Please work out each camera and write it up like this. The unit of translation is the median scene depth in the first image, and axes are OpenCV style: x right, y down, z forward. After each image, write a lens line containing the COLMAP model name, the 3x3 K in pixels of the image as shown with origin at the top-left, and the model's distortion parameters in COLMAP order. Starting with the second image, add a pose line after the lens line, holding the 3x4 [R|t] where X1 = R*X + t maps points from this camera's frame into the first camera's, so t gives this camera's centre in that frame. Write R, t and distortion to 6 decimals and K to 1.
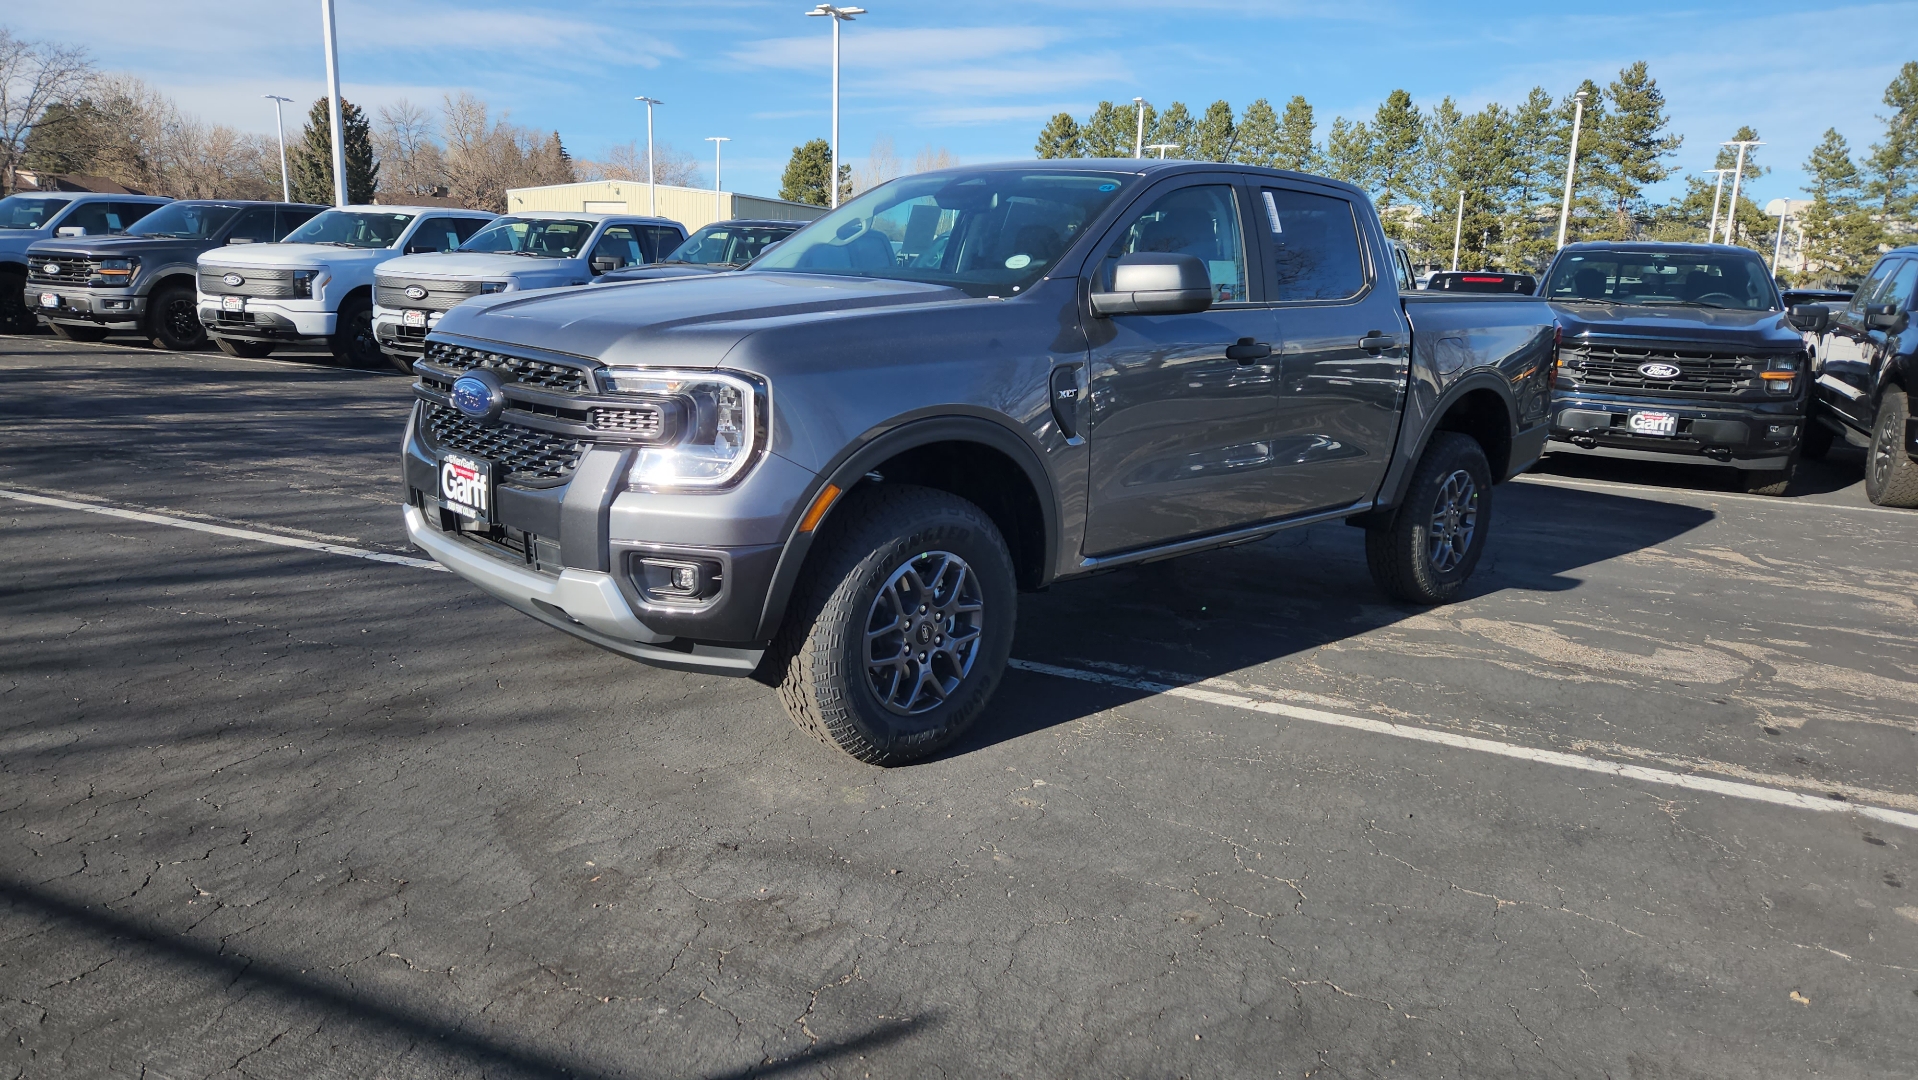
lens RADIAL K [[1276.6, 0, 934.4], [0, 1276.6, 553.7], [0, 0, 1]] dist [0.072555, -0.057024]
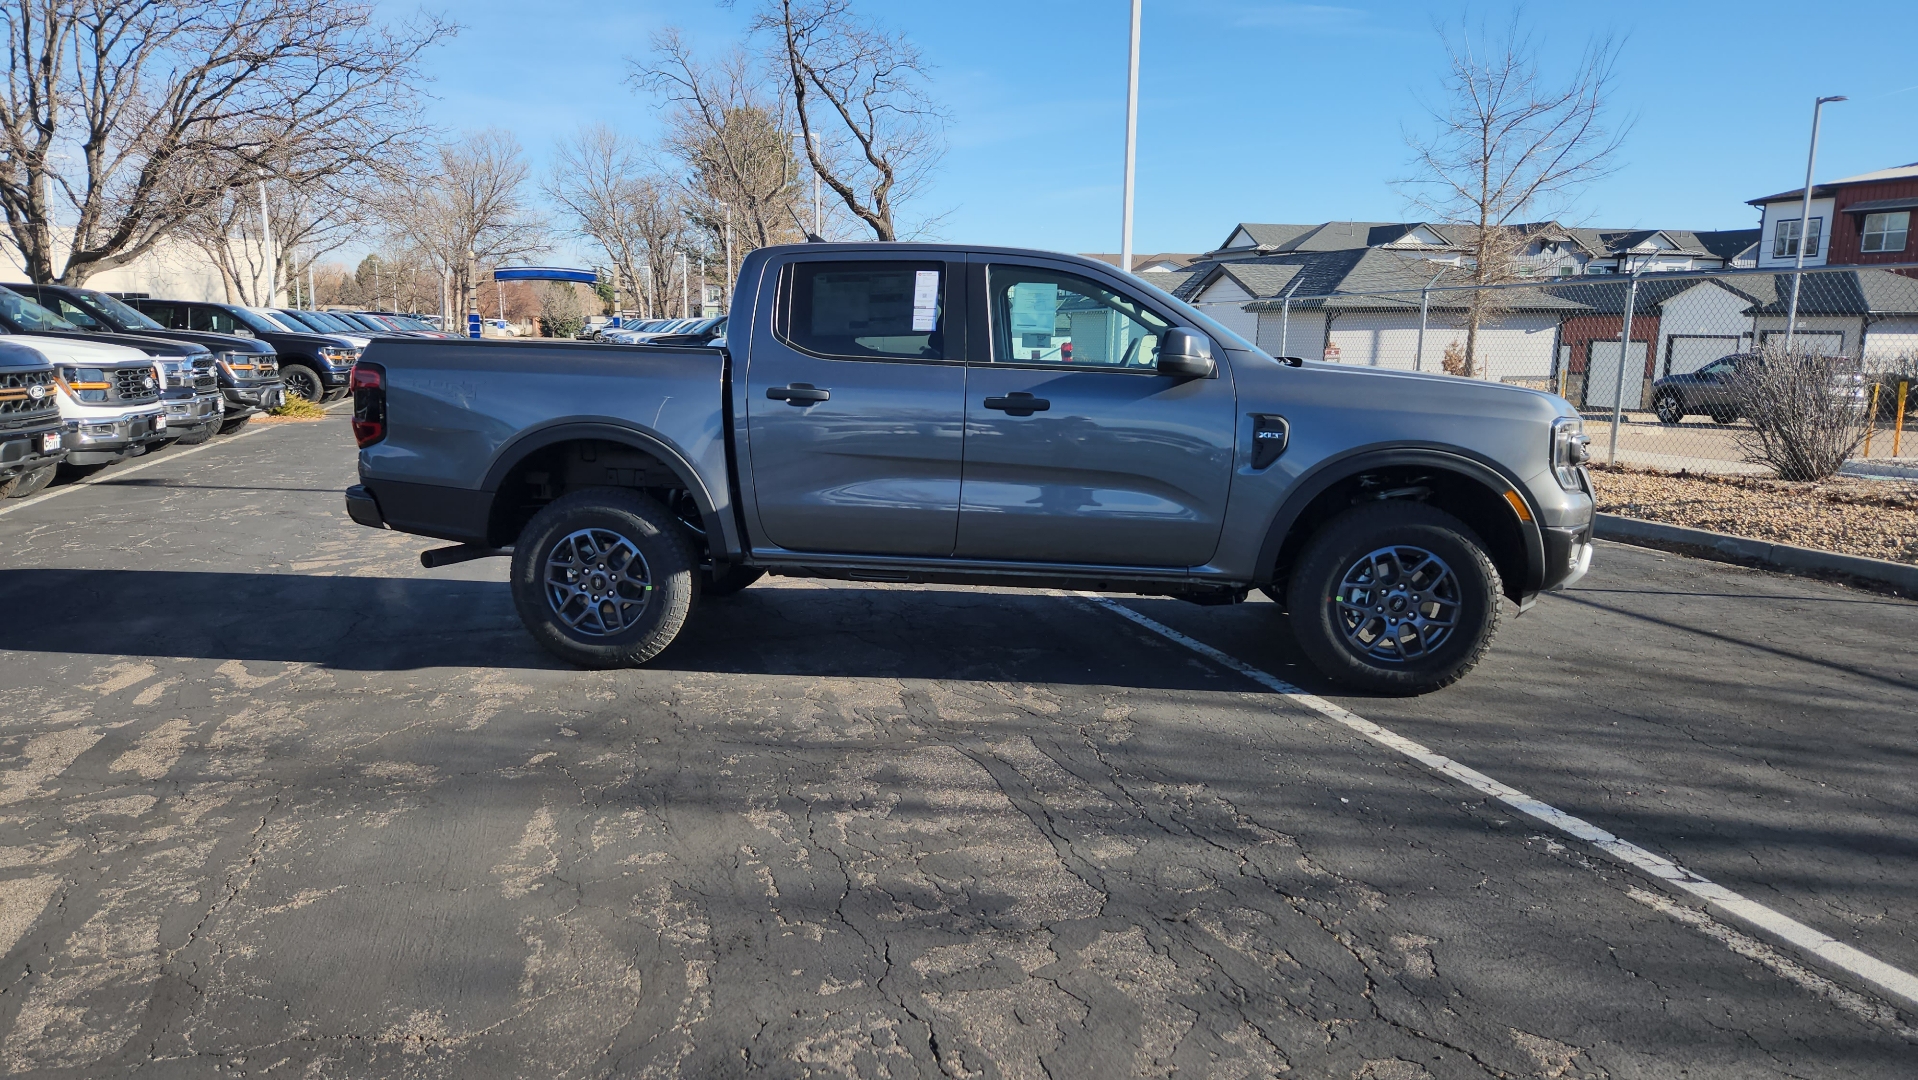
lens RADIAL K [[1276.6, 0, 924.6], [0, 1276.6, 536.8], [0, 0, 1]] dist [0.072555, -0.057024]
pose [[-0.627045, -0.169250, 0.760374, -0.797375], [0.128107, 0.940416, 0.314969, -0.444880], [-0.768377, 0.294909, -0.568002, 1.829033]]
